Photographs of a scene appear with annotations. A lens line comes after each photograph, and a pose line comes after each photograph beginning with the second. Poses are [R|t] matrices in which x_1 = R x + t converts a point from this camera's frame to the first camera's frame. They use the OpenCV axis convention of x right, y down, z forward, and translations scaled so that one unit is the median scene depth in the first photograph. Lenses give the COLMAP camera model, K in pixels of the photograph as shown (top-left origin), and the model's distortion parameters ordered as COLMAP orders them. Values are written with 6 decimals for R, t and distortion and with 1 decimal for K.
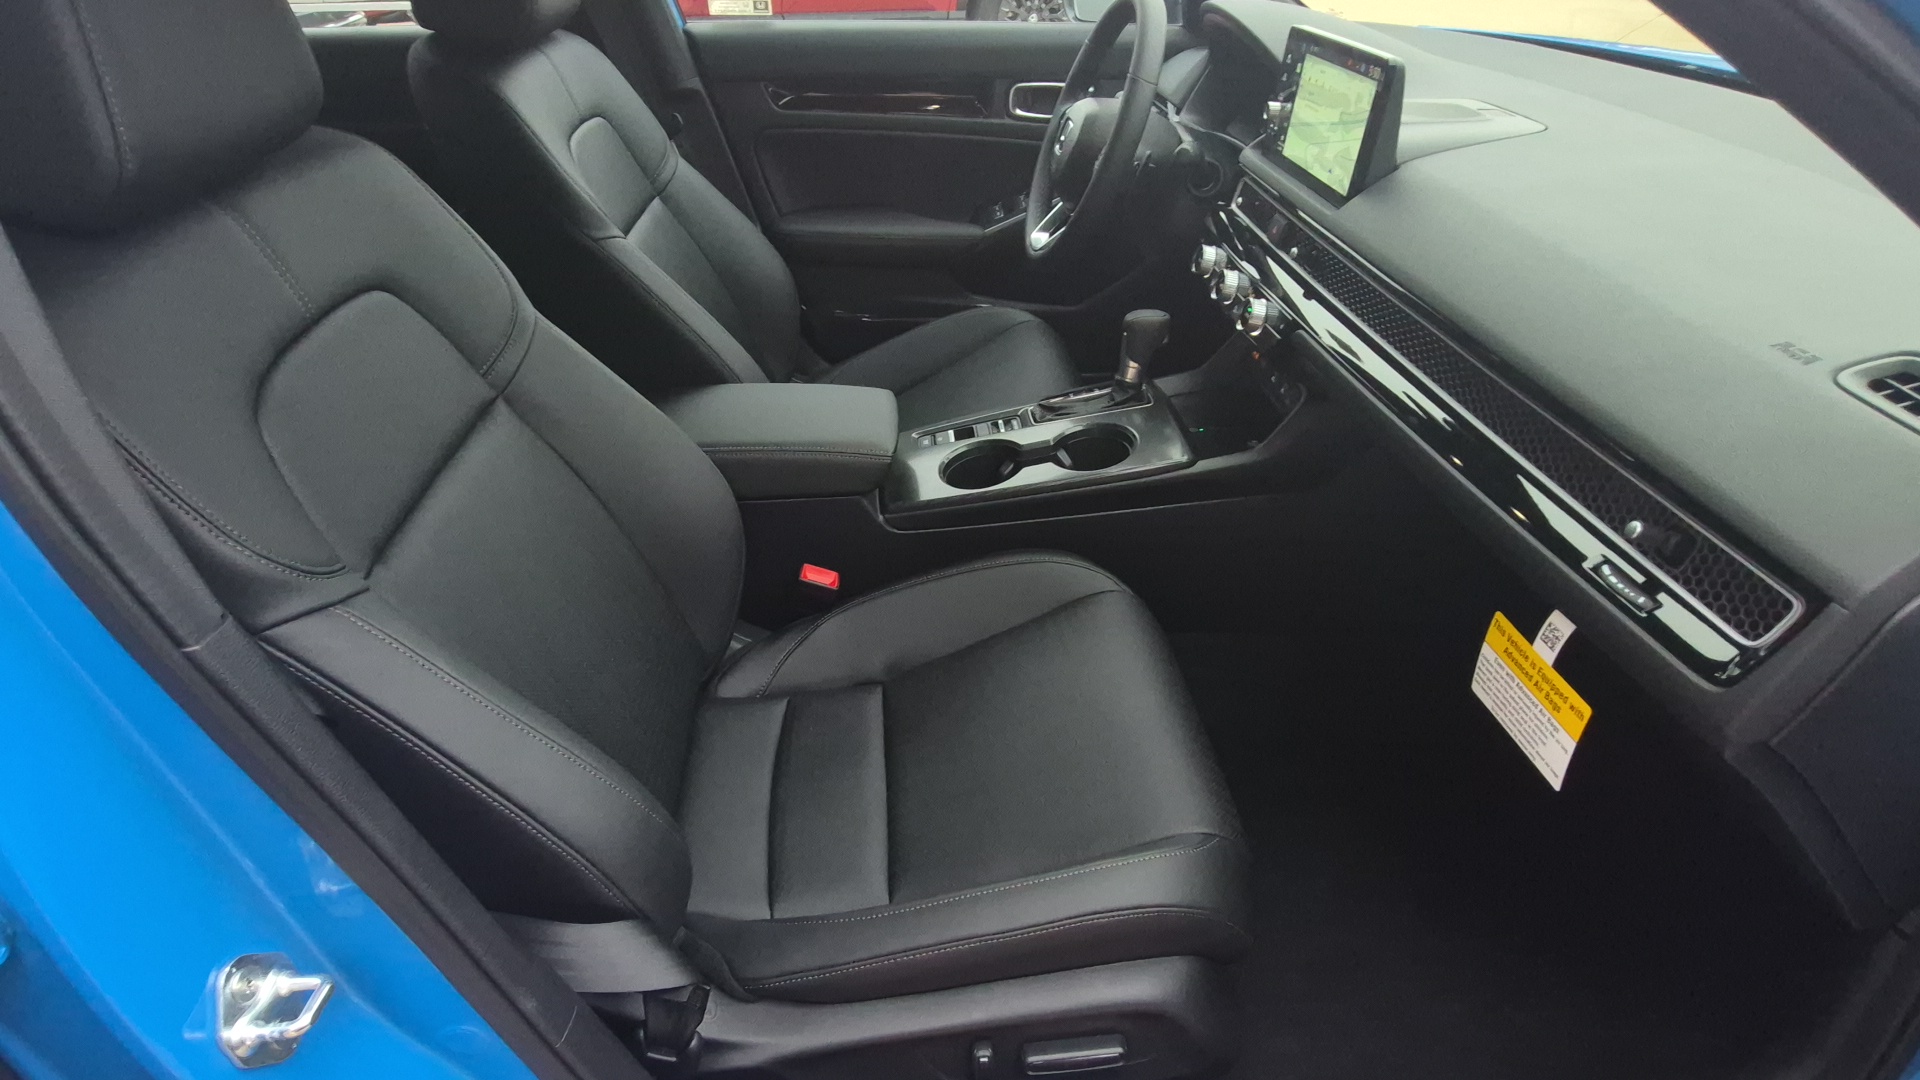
lens RADIAL K [[1028.7, 0, 919.8], [0, 1028.7, 542.7], [0, 0, 1]] dist [0.000471, 0.000548]
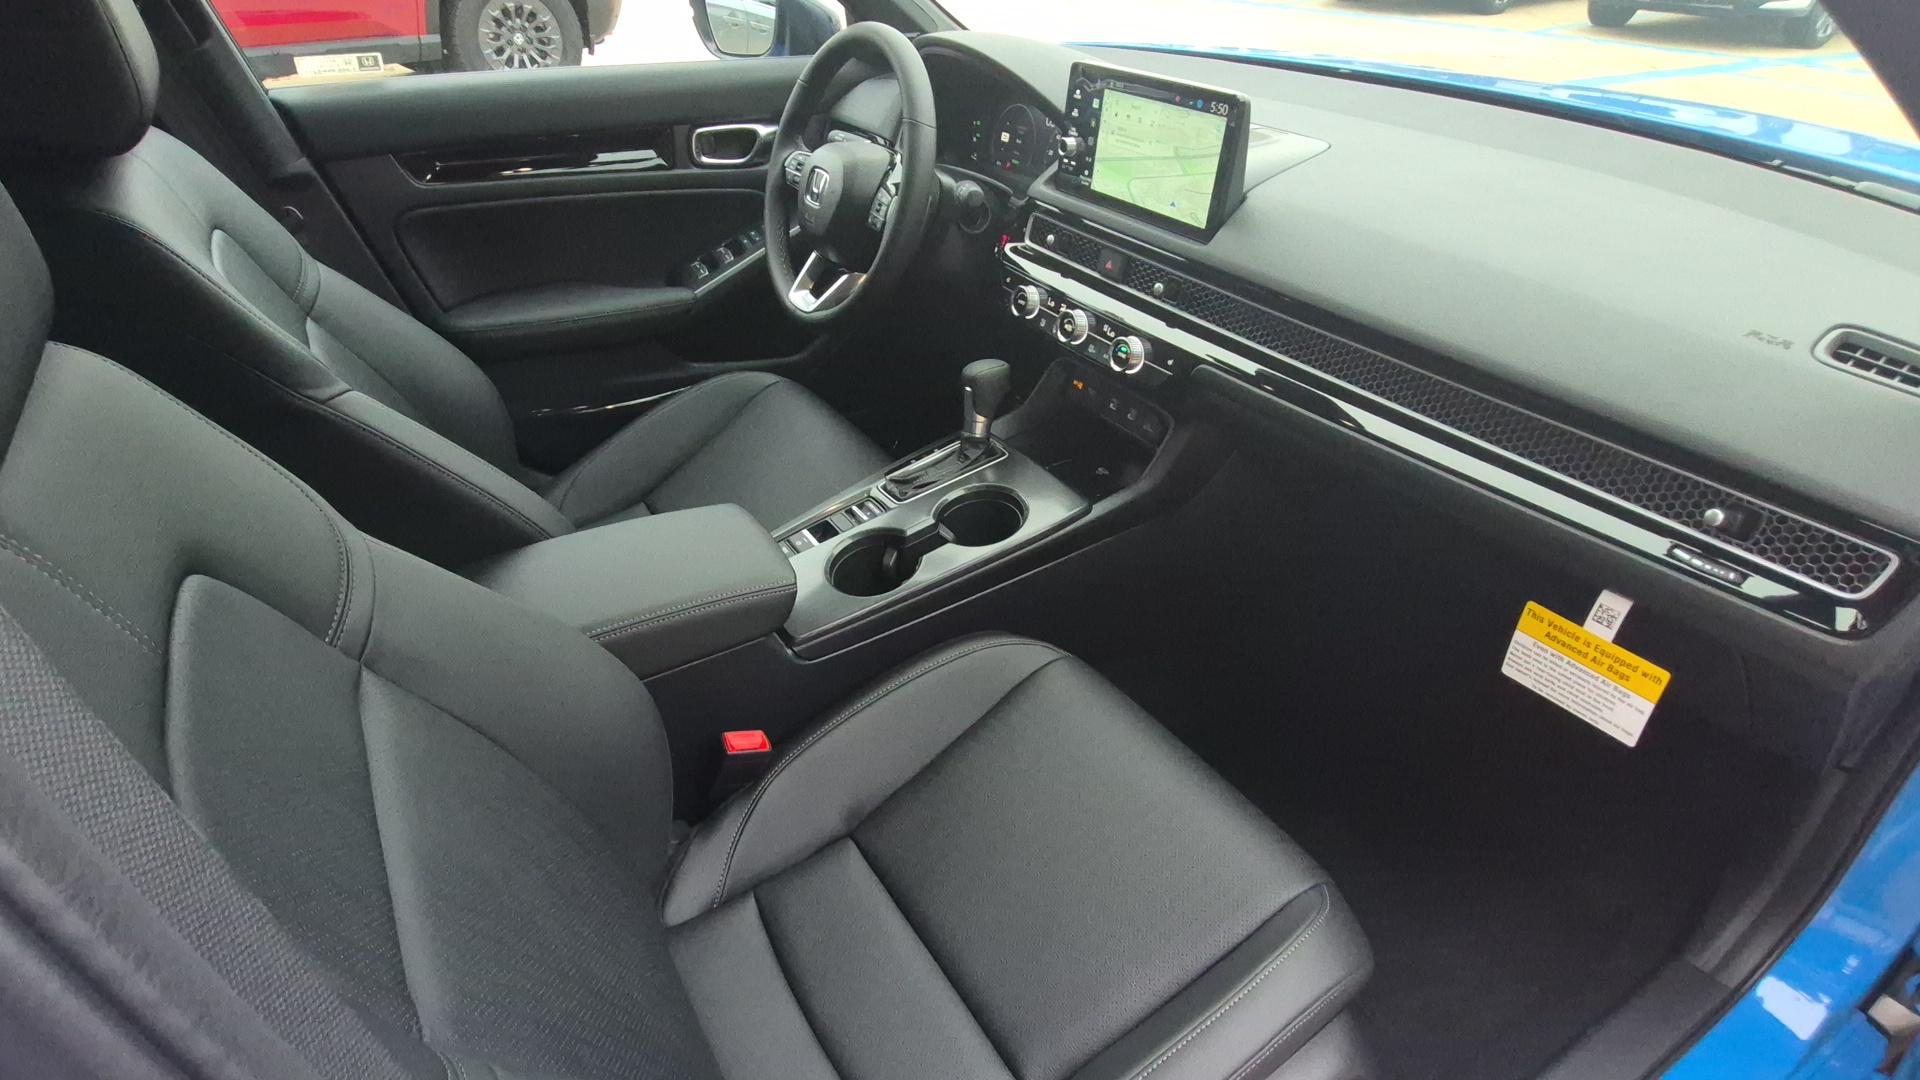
lens RADIAL K [[1028.7, 0, 919.8], [0, 1028.7, 542.7], [0, 0, 1]] dist [0.000471, 0.000548]
pose [[0.883426, -0.248260, 0.397399, -0.319122], [0.249571, 0.967098, 0.049356, -0.156610], [-0.396576, 0.055577, 0.916318, 0.195124]]
